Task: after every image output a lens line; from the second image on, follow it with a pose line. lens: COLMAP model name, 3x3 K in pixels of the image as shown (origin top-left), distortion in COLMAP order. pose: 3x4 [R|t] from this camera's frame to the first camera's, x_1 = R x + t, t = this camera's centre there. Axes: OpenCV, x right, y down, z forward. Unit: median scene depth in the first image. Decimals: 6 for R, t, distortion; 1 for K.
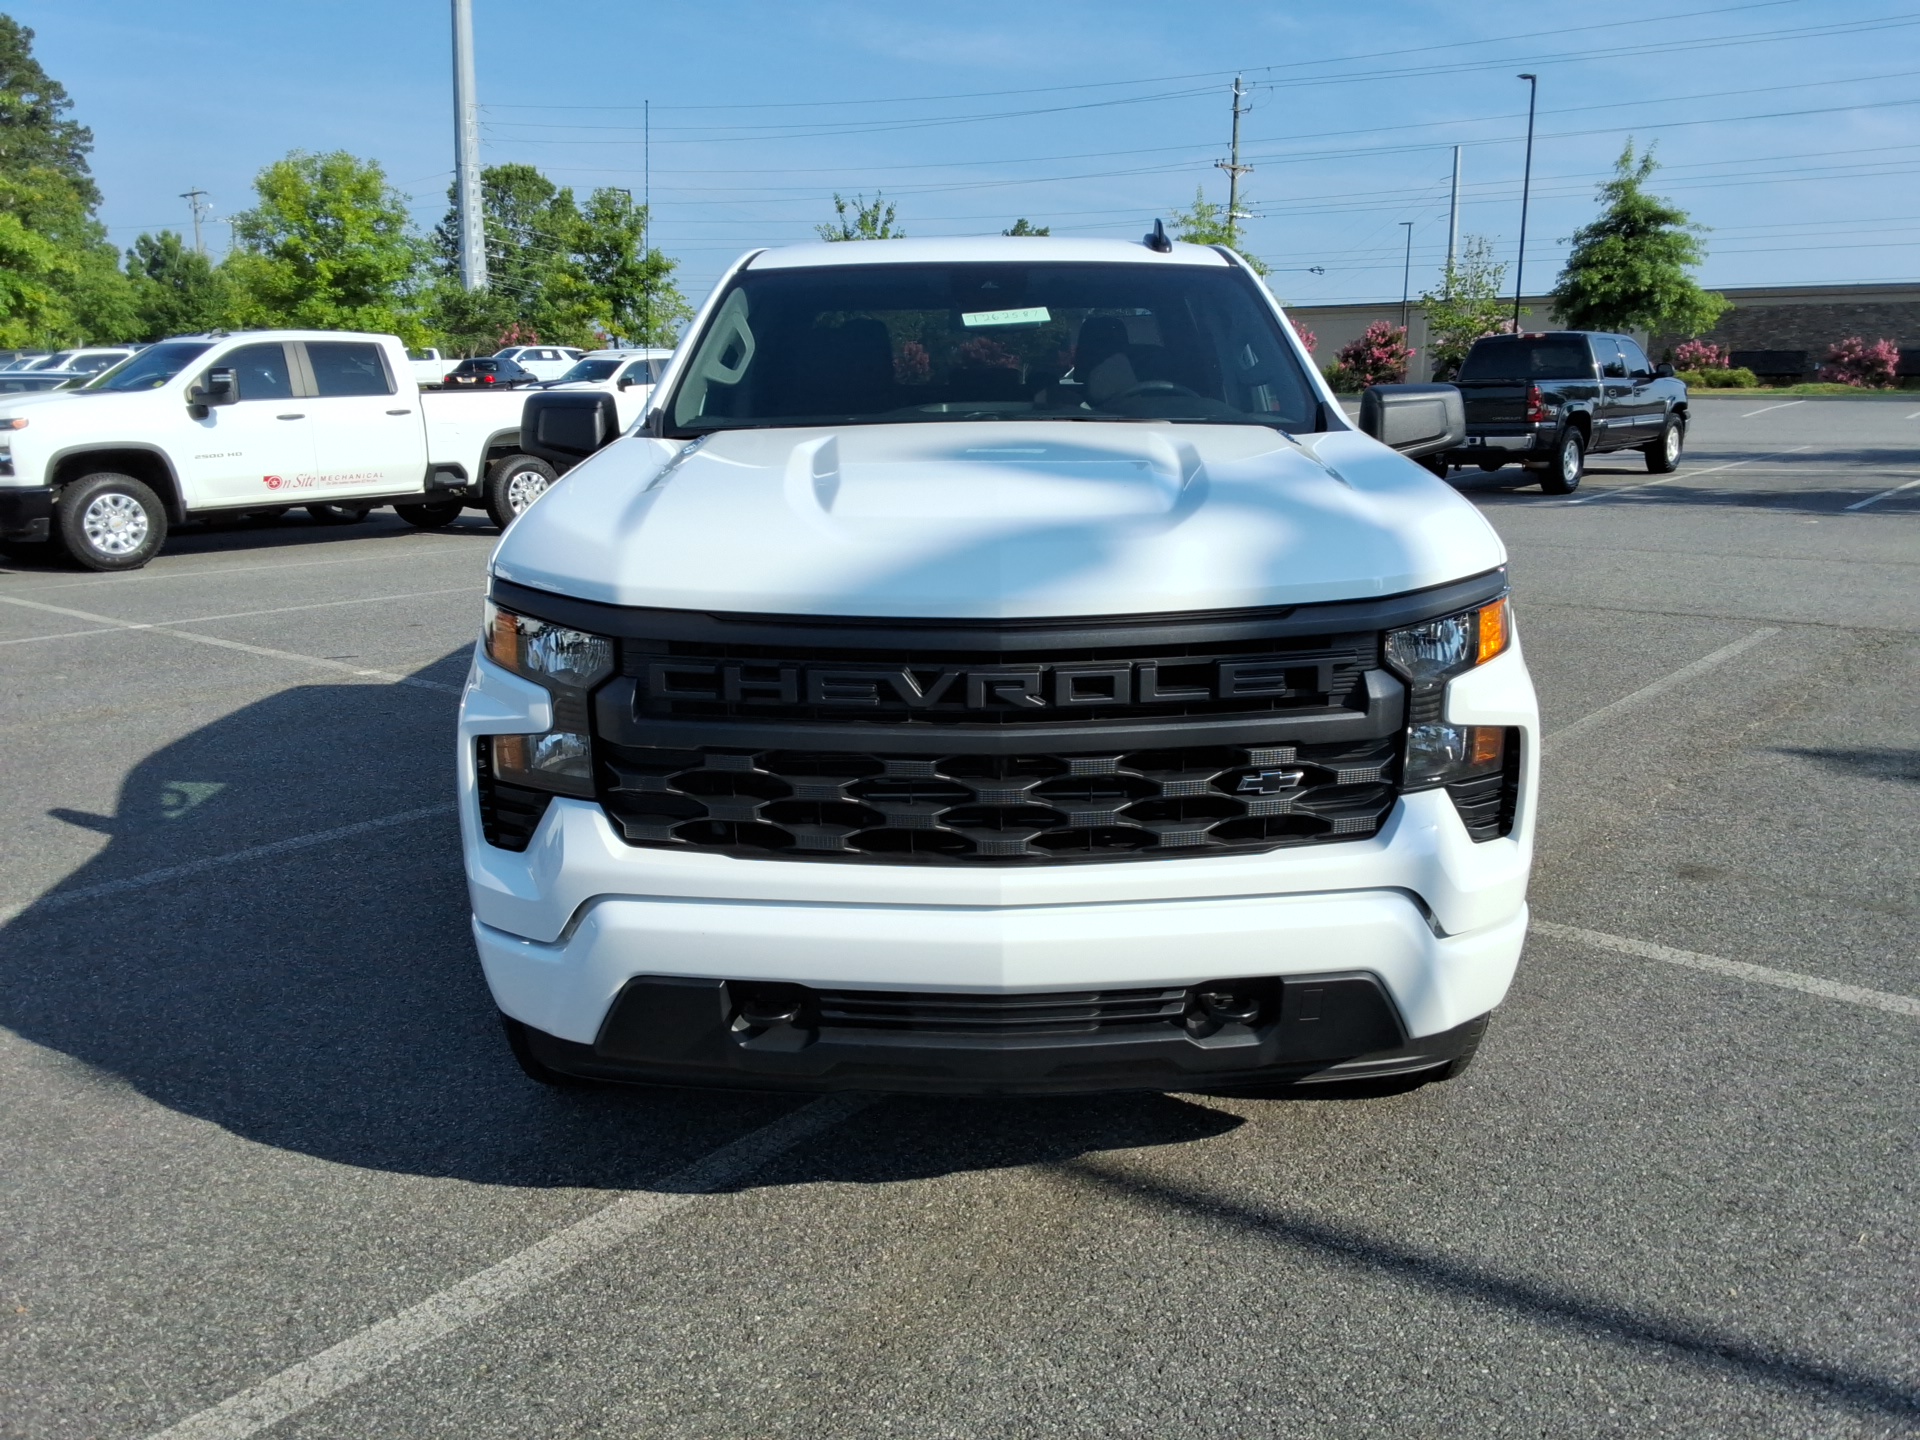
lens RADIAL K [[1539.3, 0, 971.3], [0, 1539.3, 707.3], [0, 0, 1]] dist [0.132146, -0.214879]
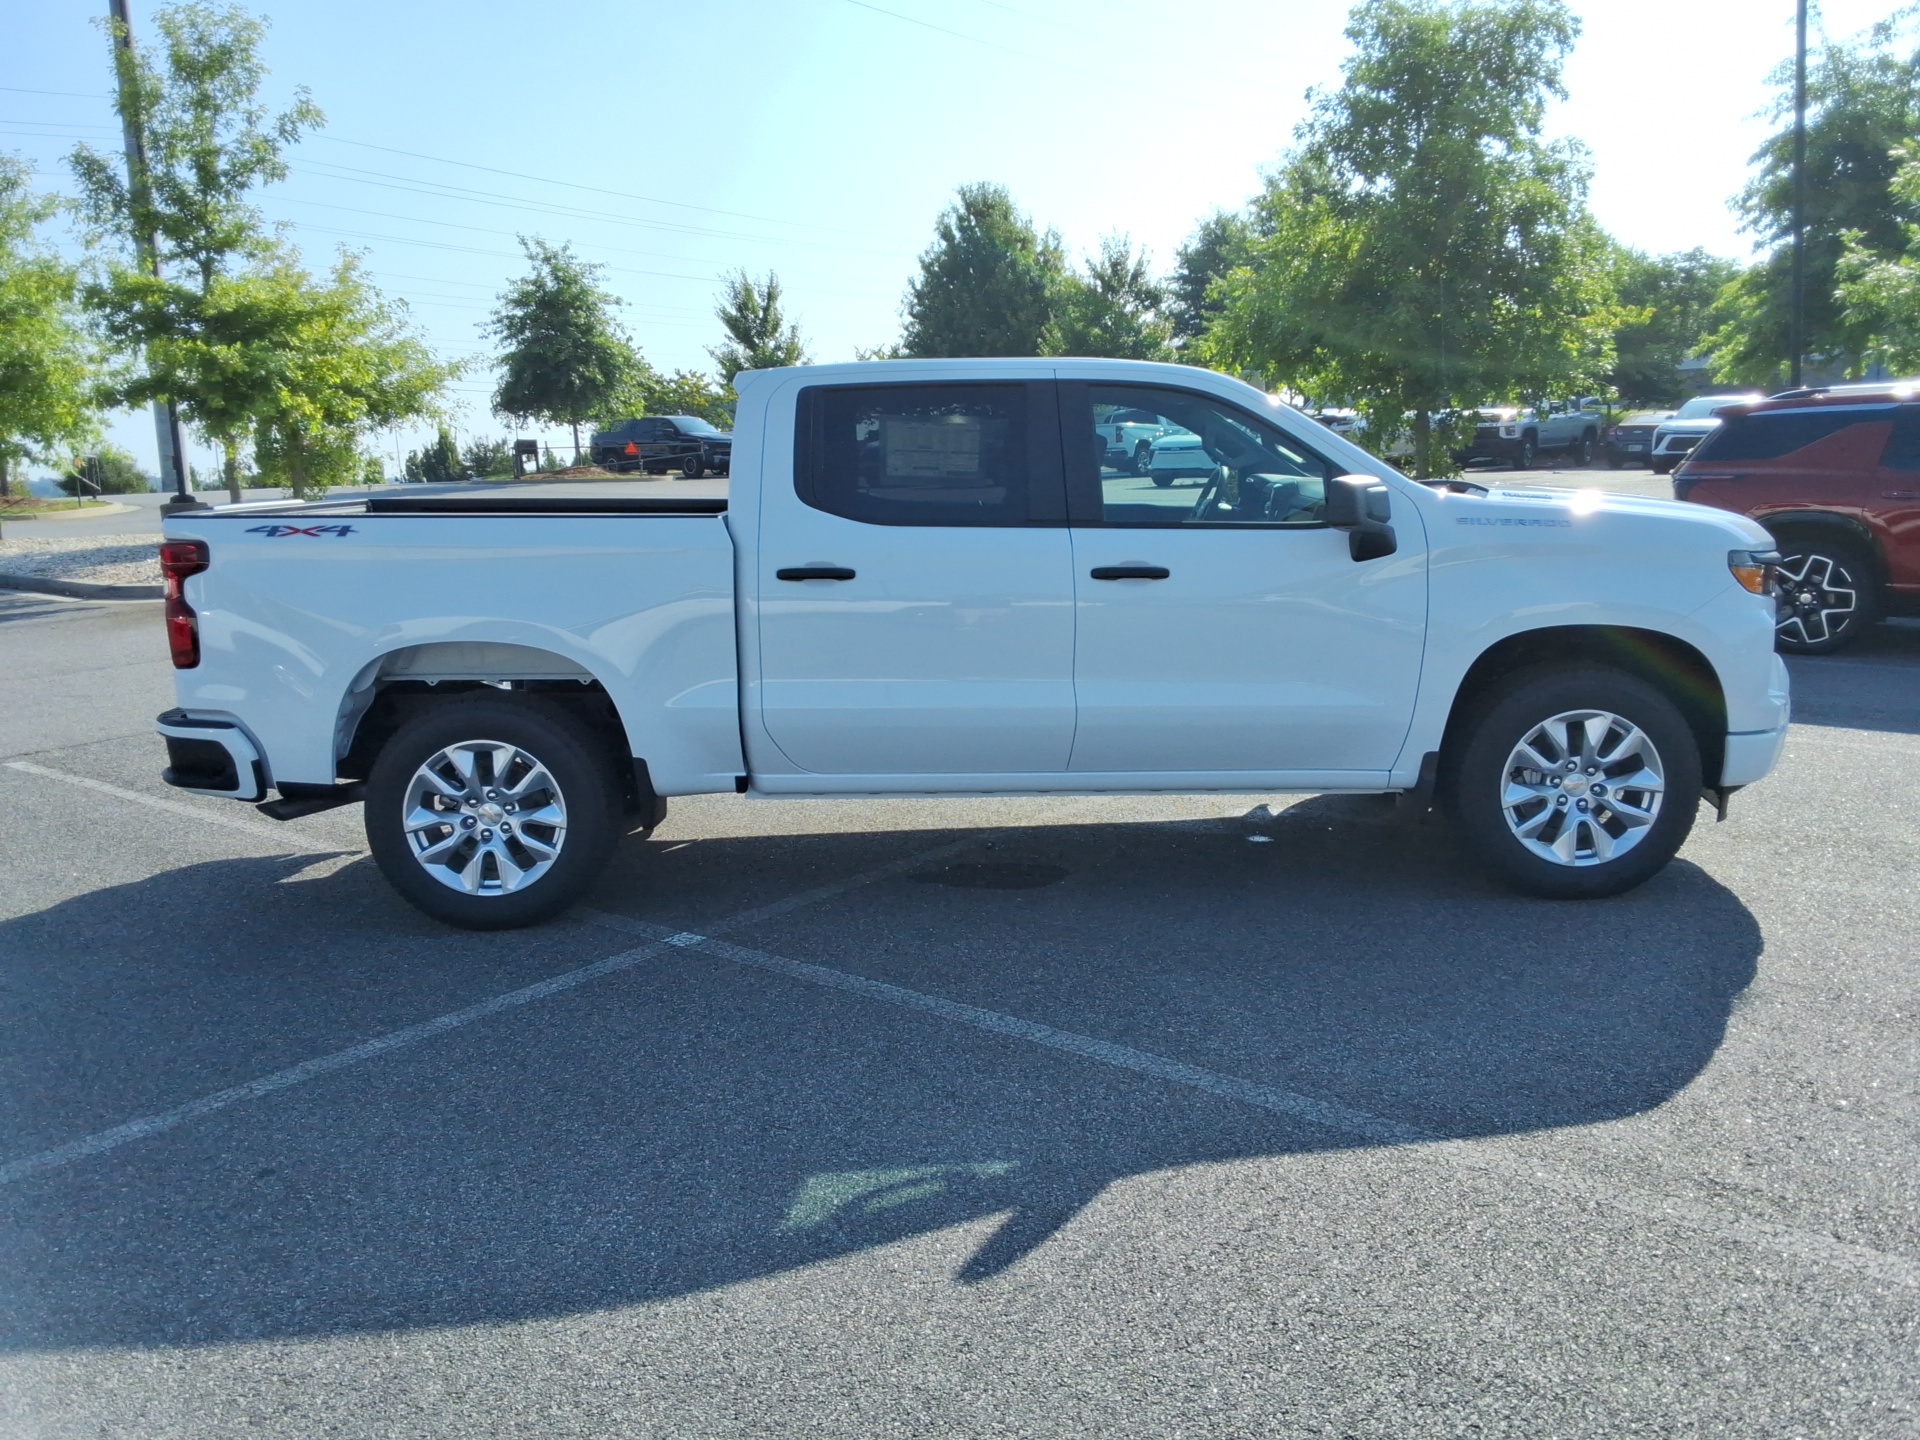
lens RADIAL K [[1547.7, 0, 975.9], [0, 1547.7, 708.0], [0, 0, 1]] dist [0.140020, -0.236698]
pose [[-0.012974, -0.159453, 0.987120, -0.162355], [0.237138, 0.958549, 0.157955, -0.031345], [-0.971389, 0.236133, 0.025376, 0.139132]]
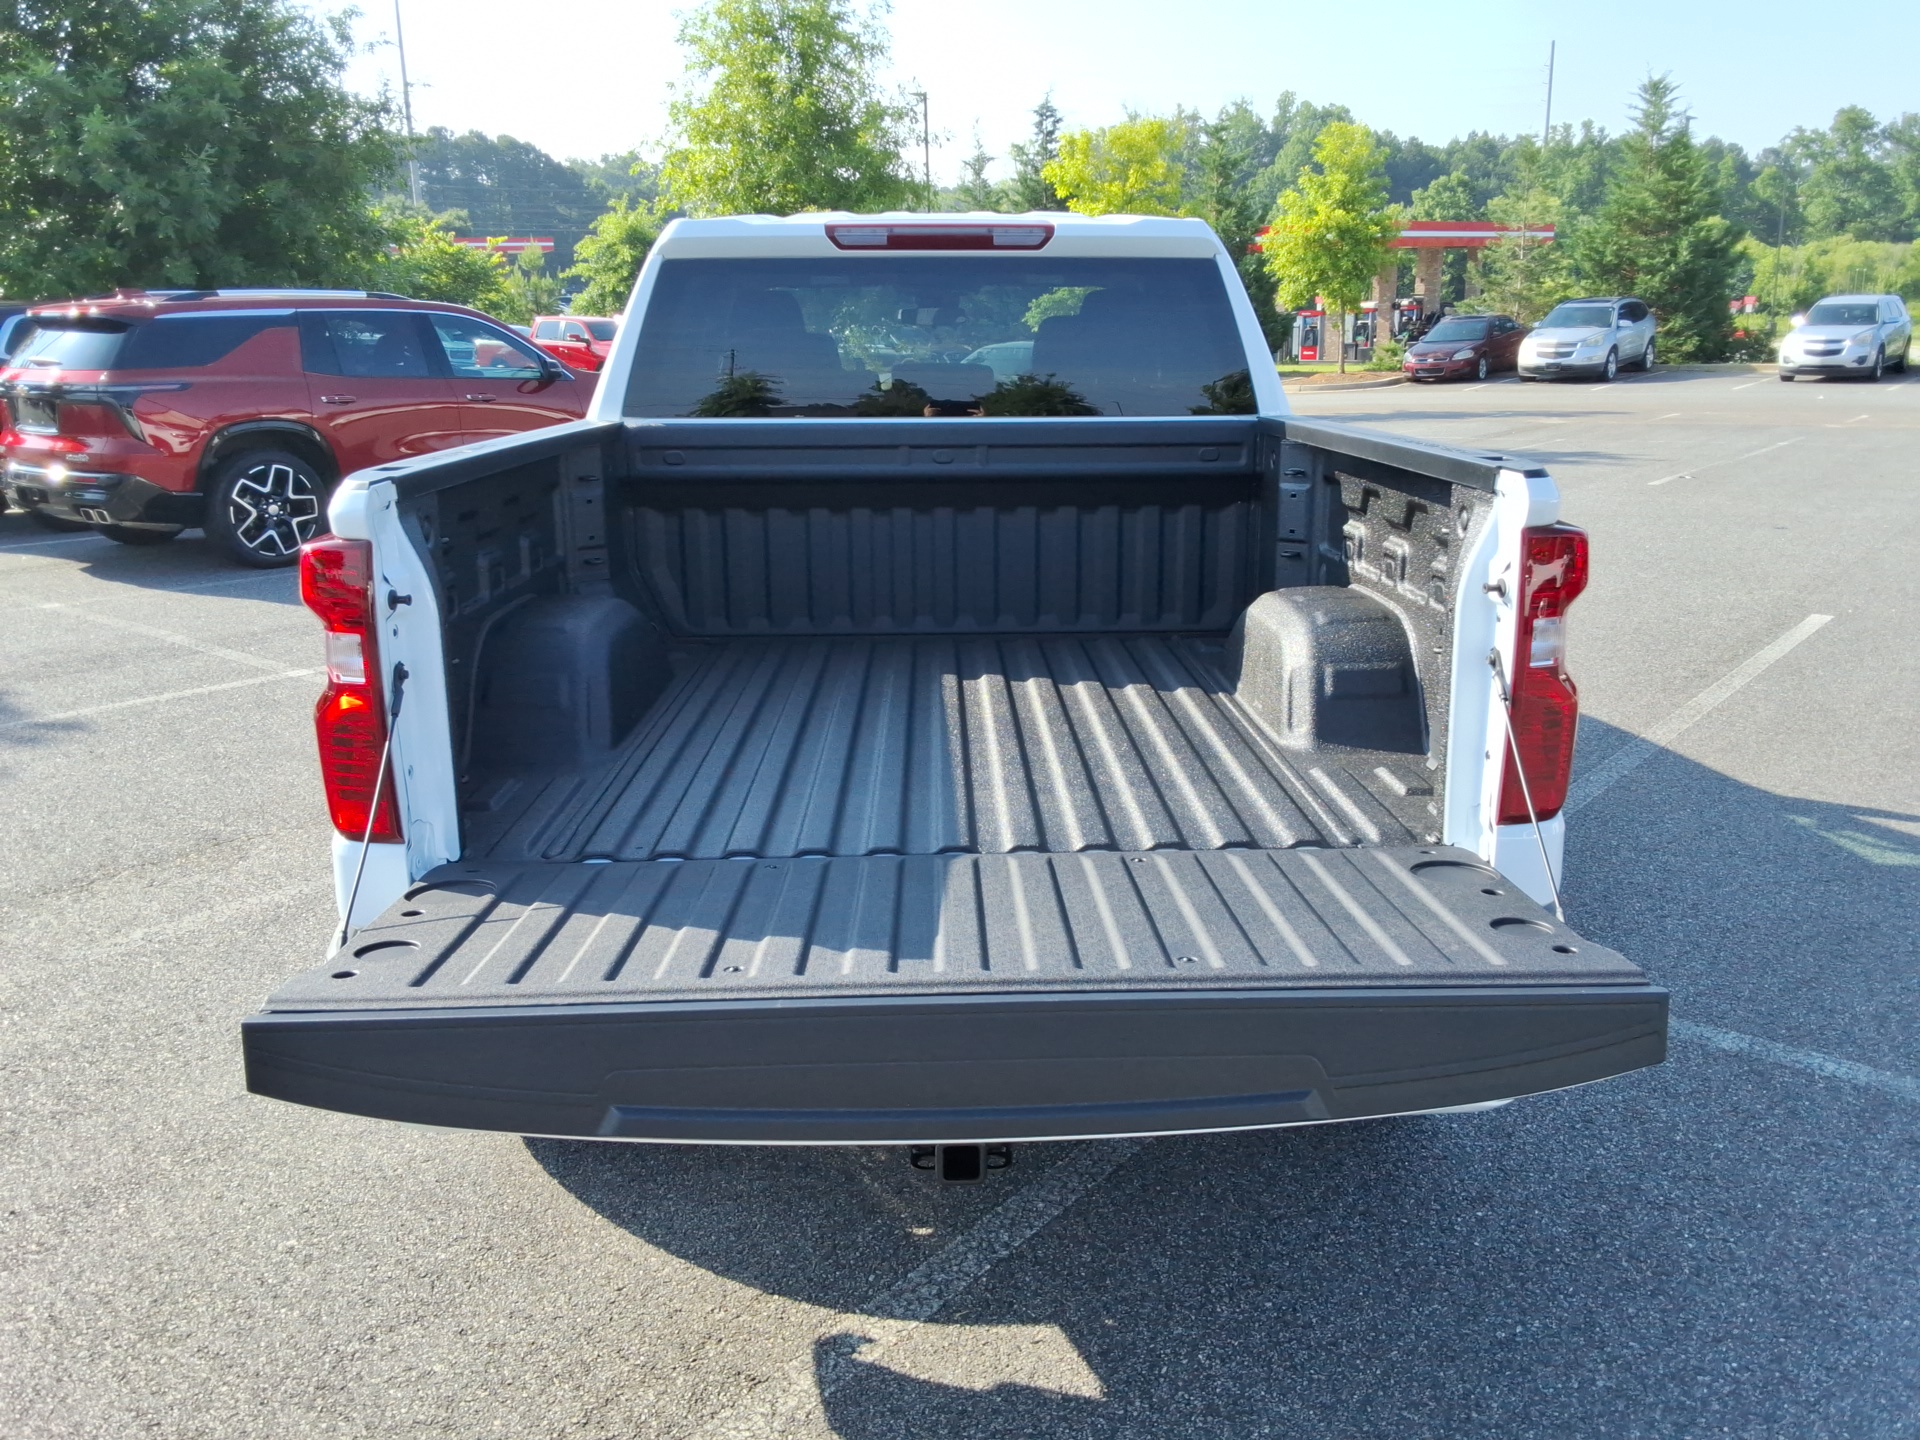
lens RADIAL K [[1537.0, 0, 984.2], [0, 1537.0, 720.3], [0, 0, 1]] dist [0.106512, -0.168137]
pose [[-0.998900, 0.021844, -0.041488, 0.003585], [0.000810, 0.892755, 0.450542, -0.060273], [0.046880, 0.450013, -0.891791, 0.262754]]
